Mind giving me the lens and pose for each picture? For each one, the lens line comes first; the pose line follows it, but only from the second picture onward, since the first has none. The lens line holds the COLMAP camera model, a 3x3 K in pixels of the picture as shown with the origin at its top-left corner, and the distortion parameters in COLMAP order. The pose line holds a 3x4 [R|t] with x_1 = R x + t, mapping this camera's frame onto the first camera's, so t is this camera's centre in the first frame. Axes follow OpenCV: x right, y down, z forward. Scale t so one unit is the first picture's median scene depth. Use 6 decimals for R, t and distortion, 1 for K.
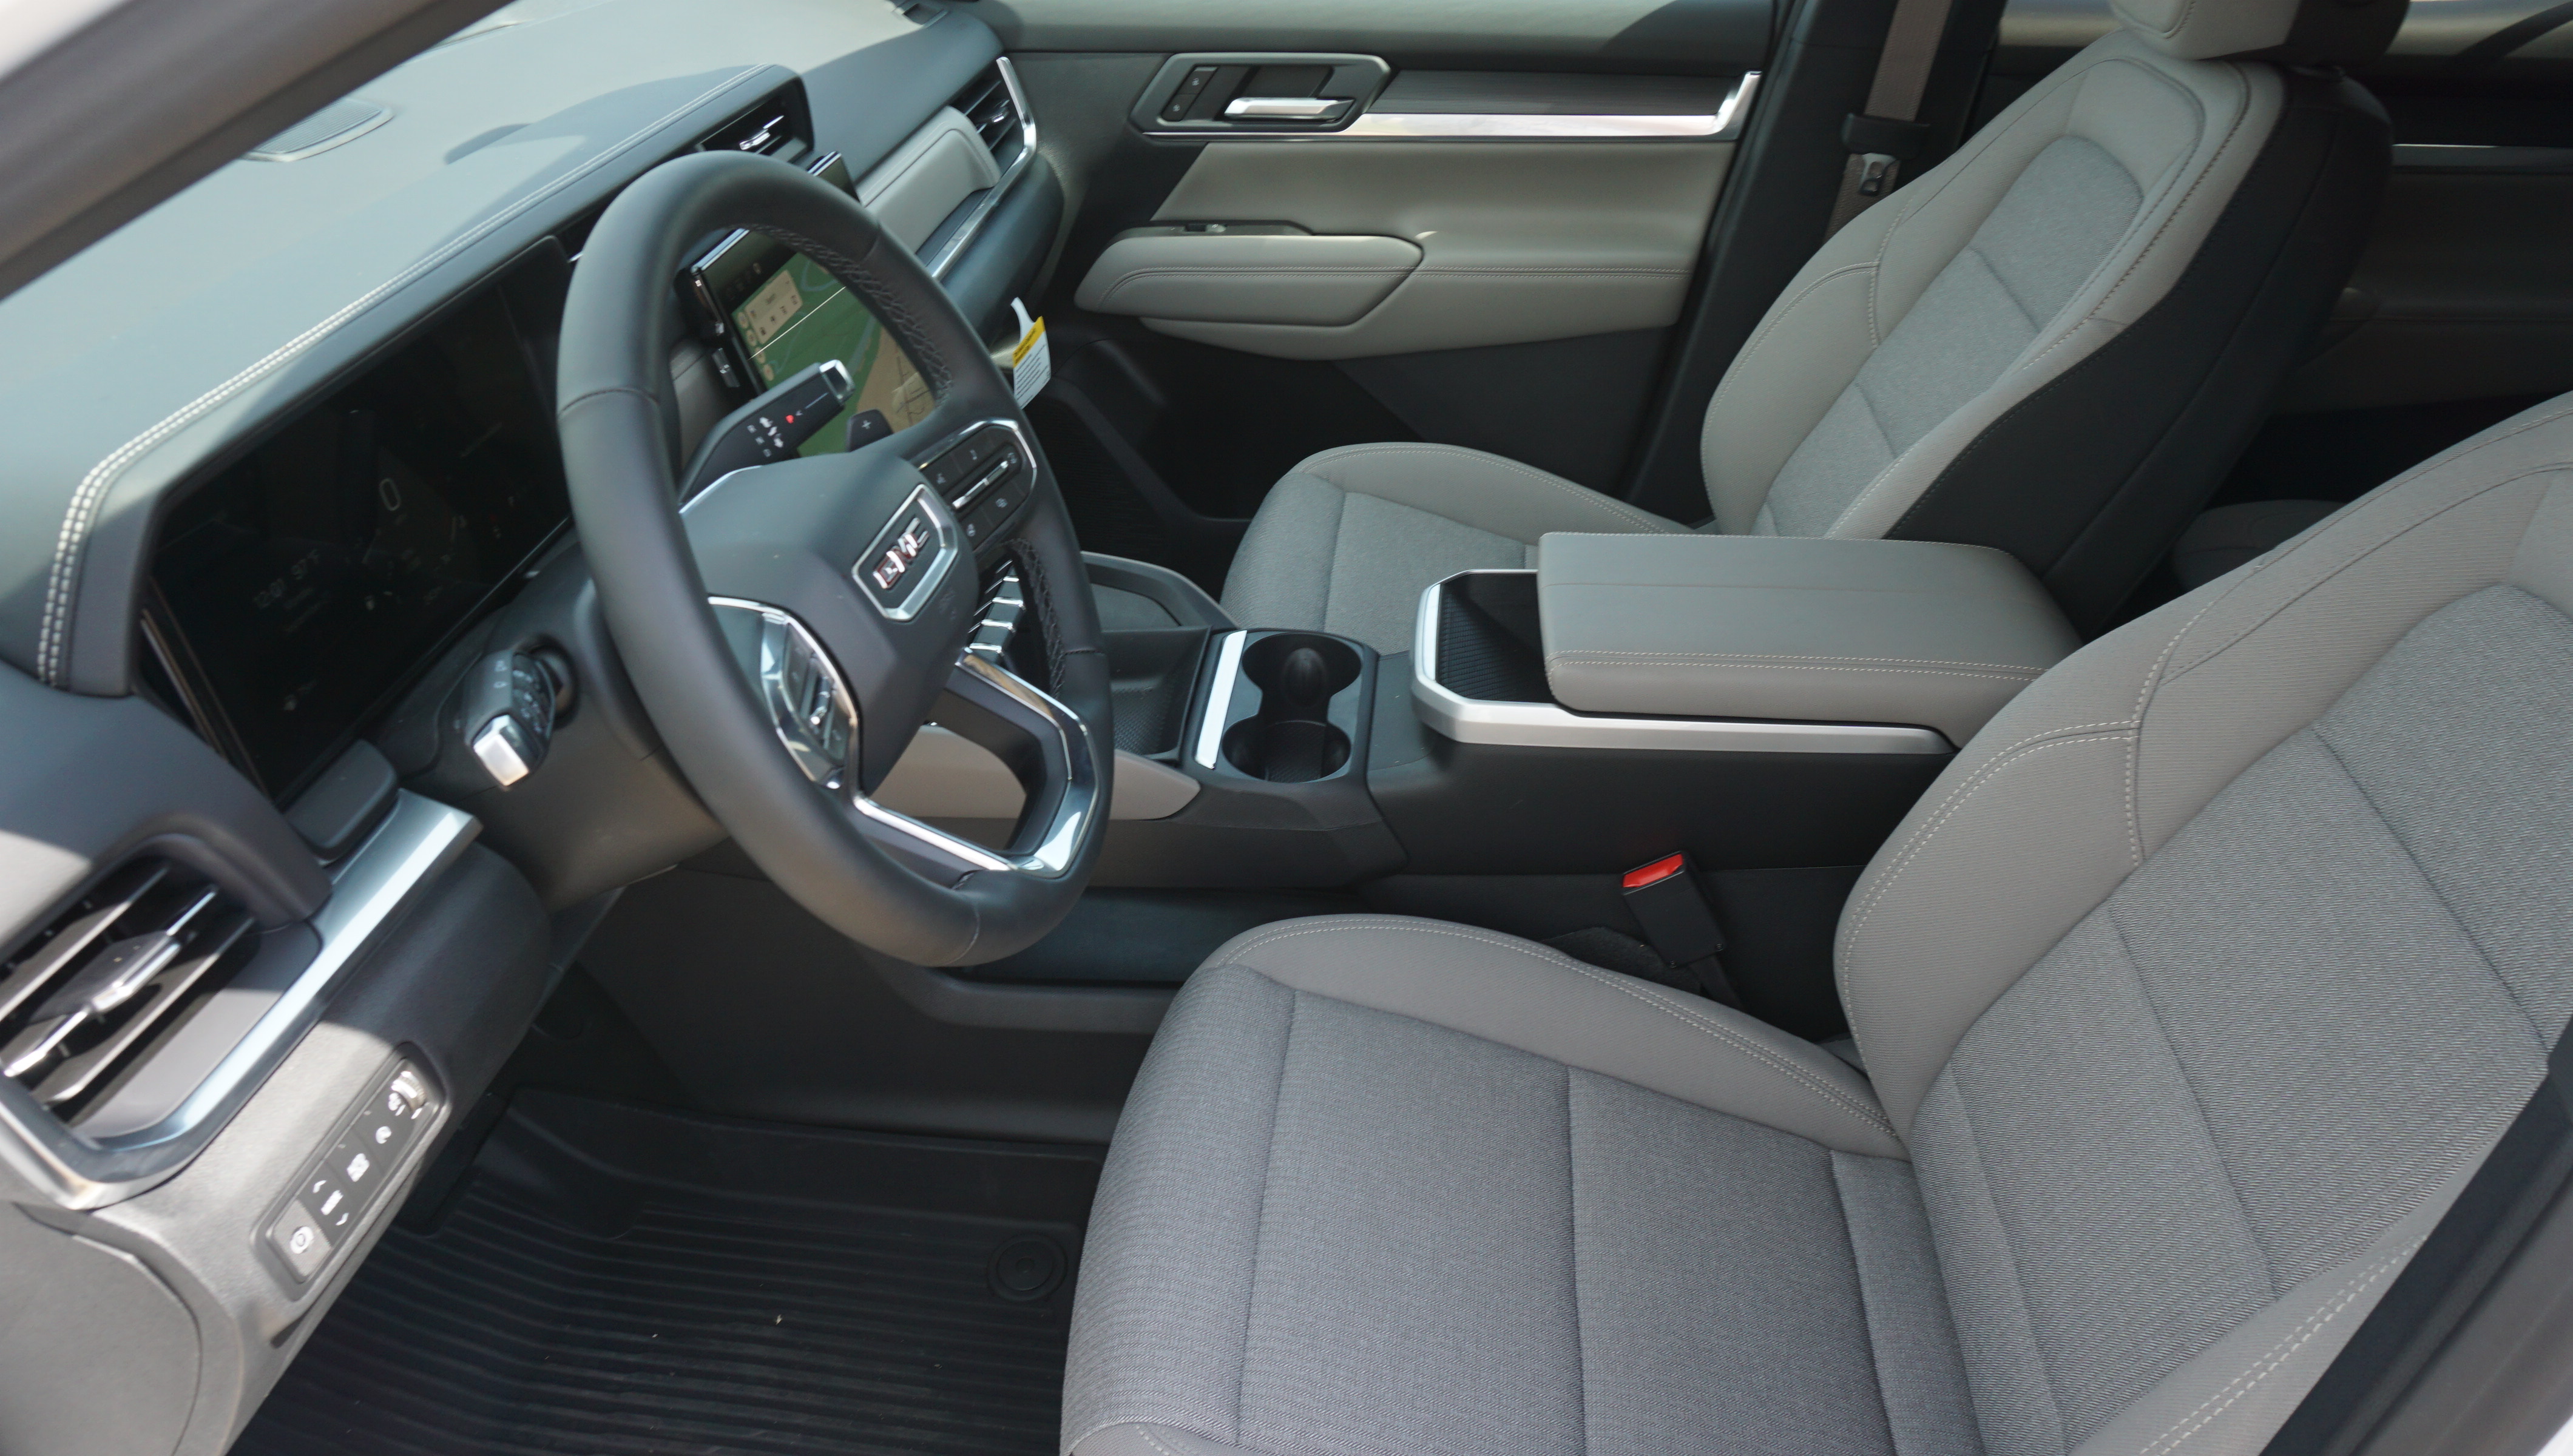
lens RADIAL K [[1719.1, 0, 1294.9], [0, 1719.1, 720.4], [0, 0, 1]] dist [-0.042650, 0.028132]
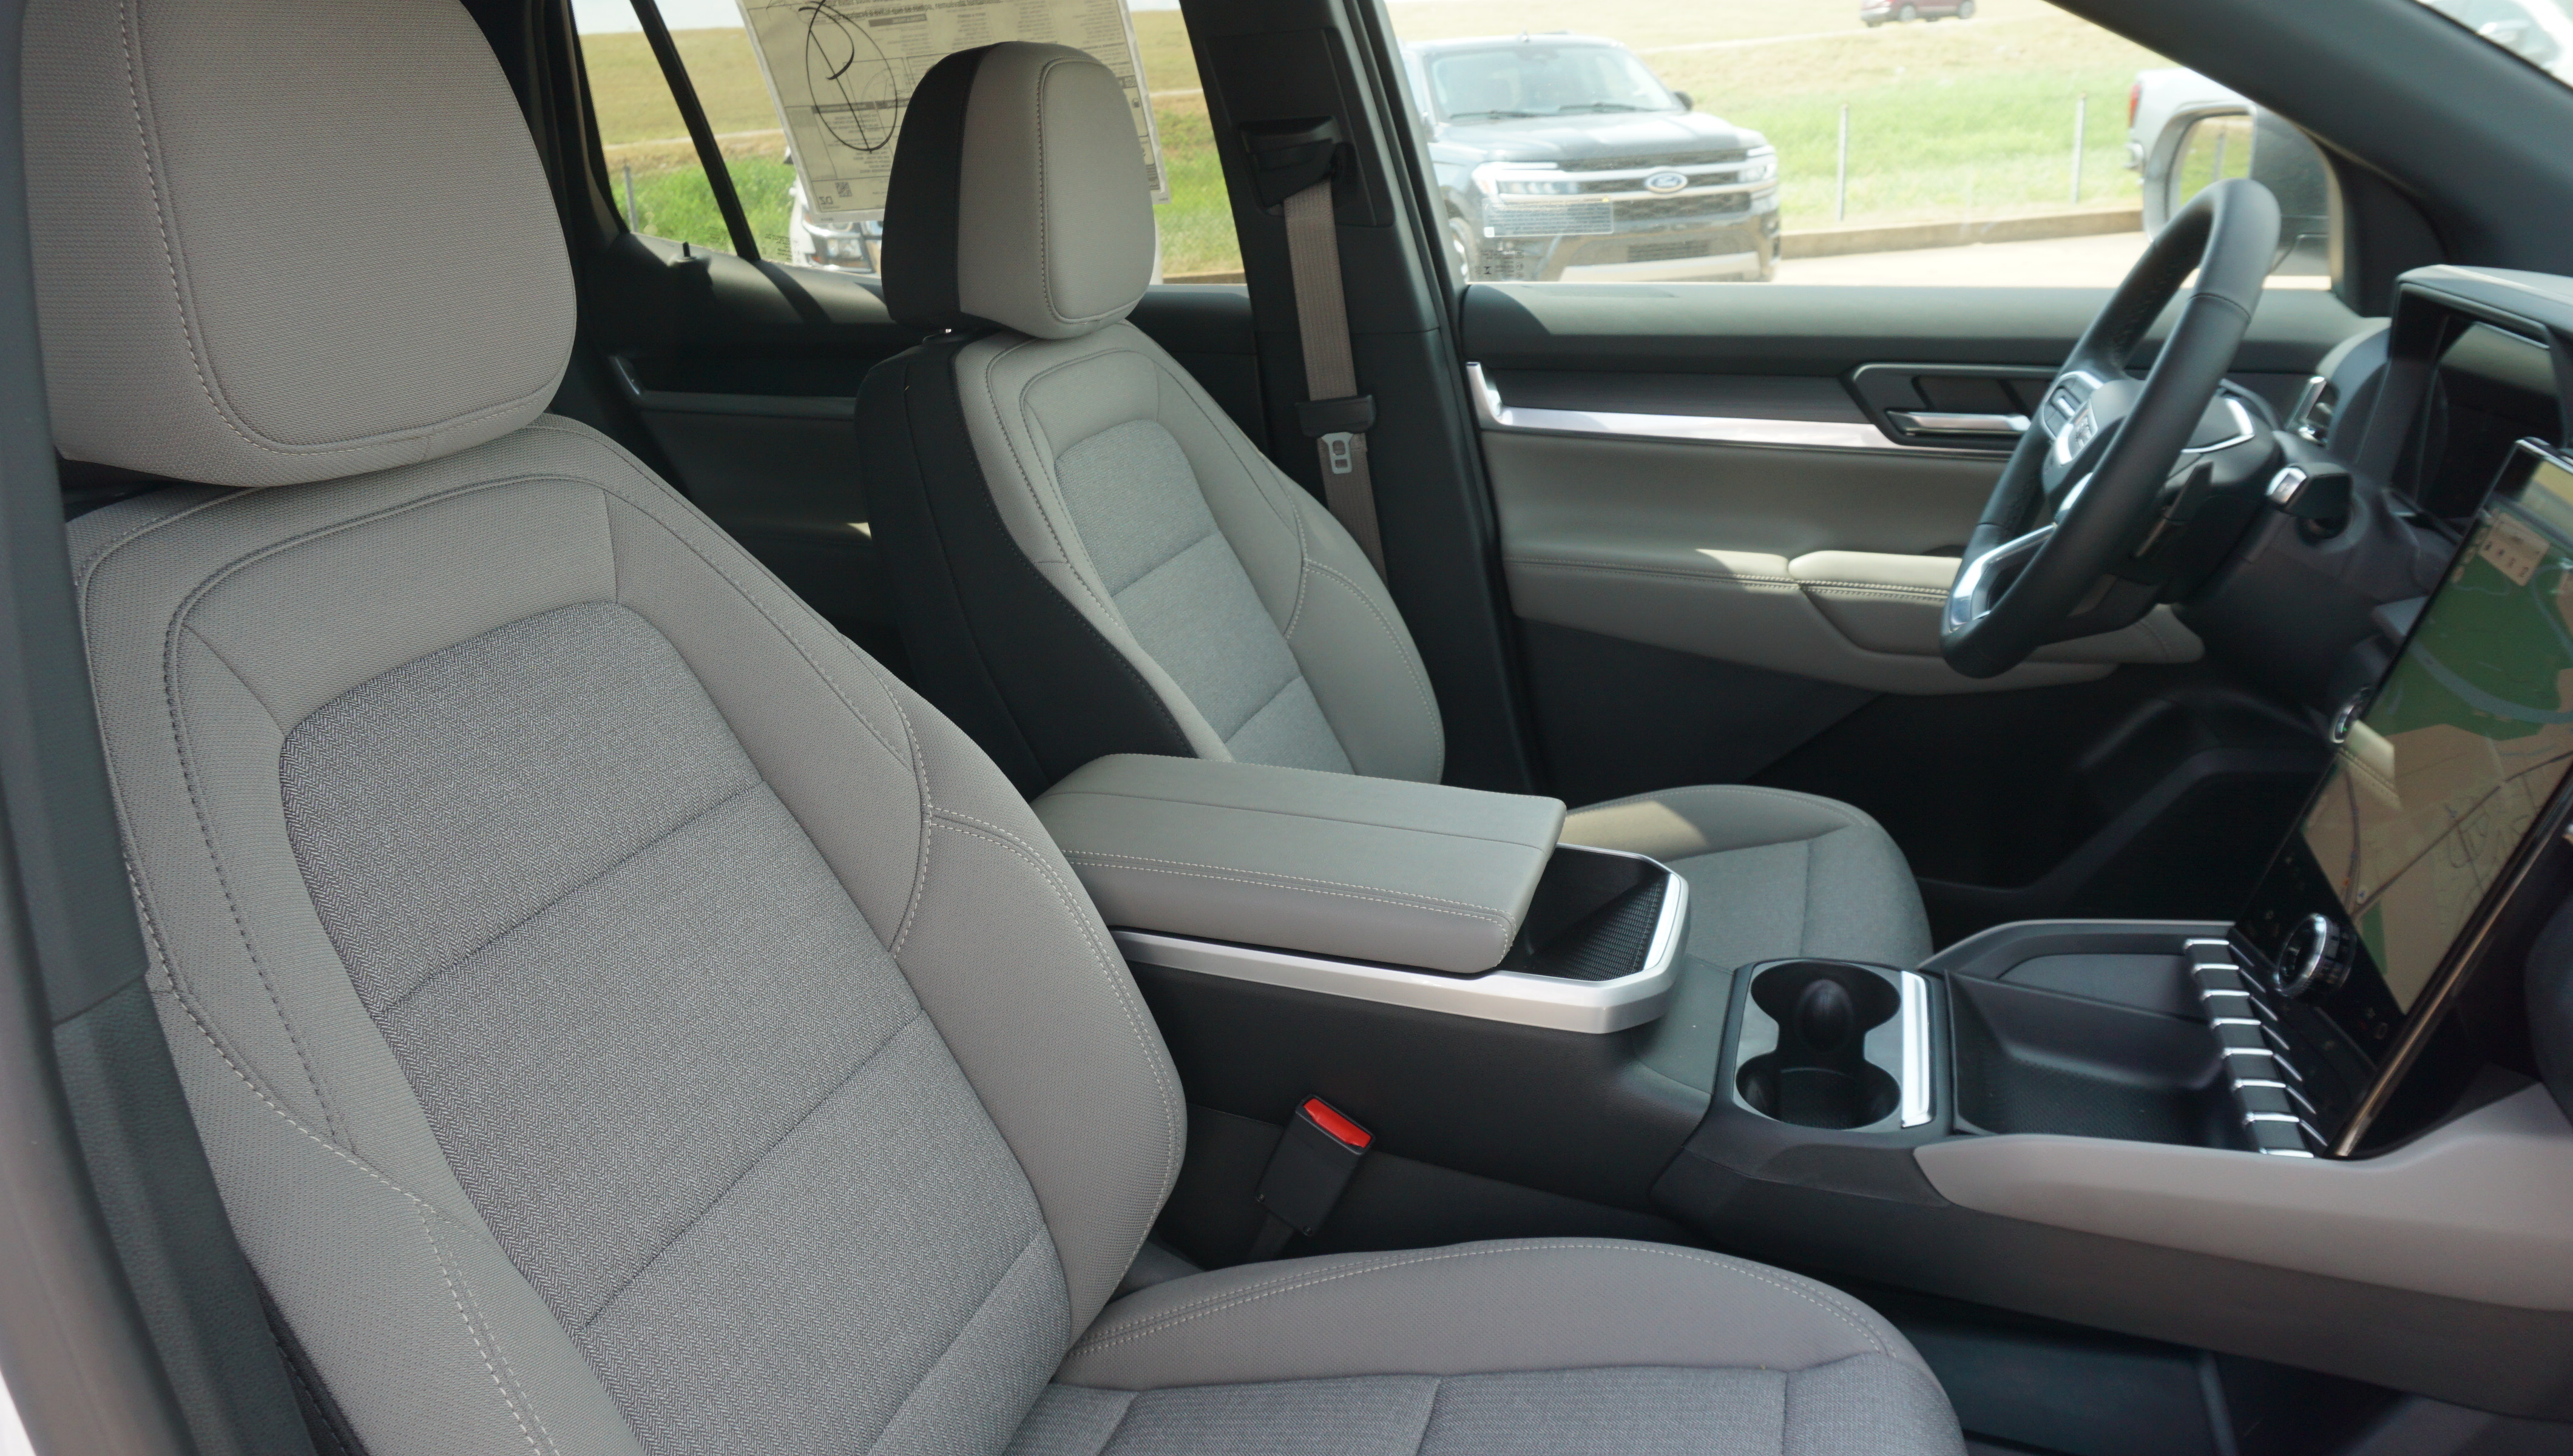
lens RADIAL K [[1719.1, 0, 1293.9], [0, 1719.1, 726.7], [0, 0, 1]] dist [-0.042650, 0.028132]
pose [[-0.975116, -0.048774, 0.216264, 0.080517], [0.141780, 0.612740, 0.777462, -0.822179], [-0.170434, 0.788778, -0.590578, 1.494234]]
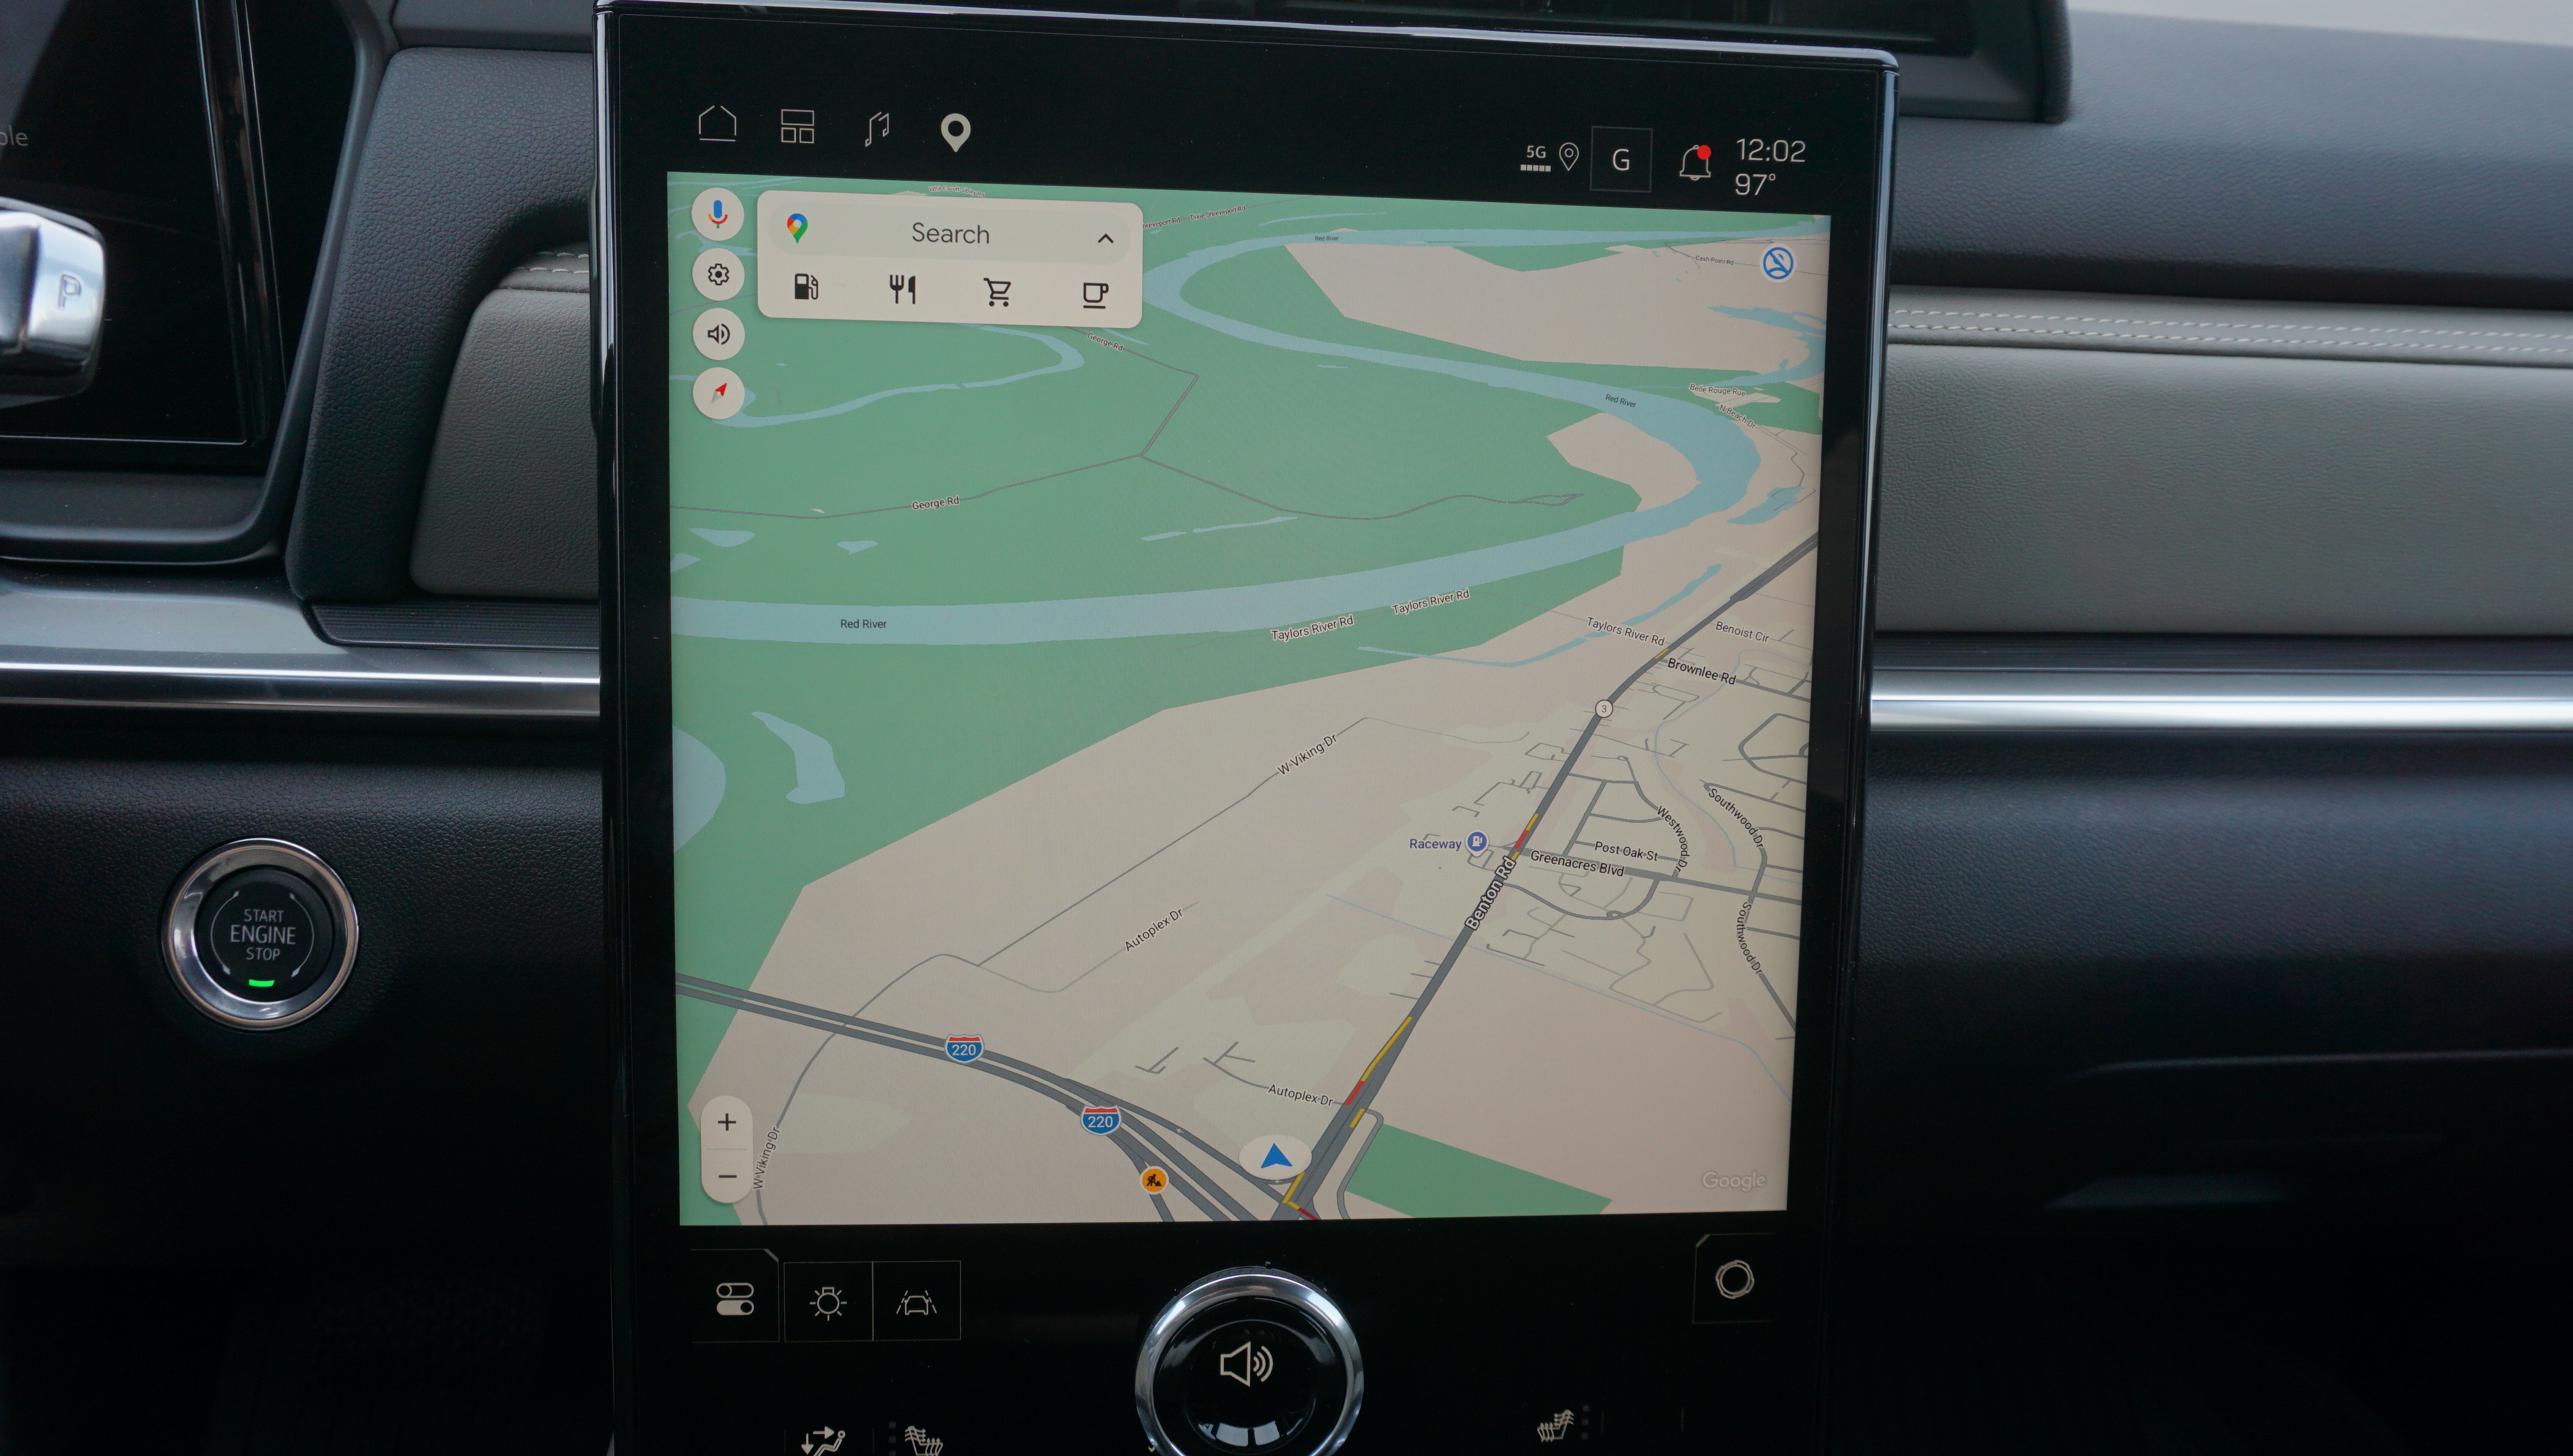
lens RADIAL K [[1719.1, 0, 1277.4], [0, 1719.1, 709.5], [0, 0, 1]] dist [-0.042650, 0.028132]
pose [[0.173260, 0.389979, -0.904377, 0.020796], [-0.571853, 0.787453, 0.230005, -0.255819], [0.801851, 0.477320, 0.359445, 0.880663]]
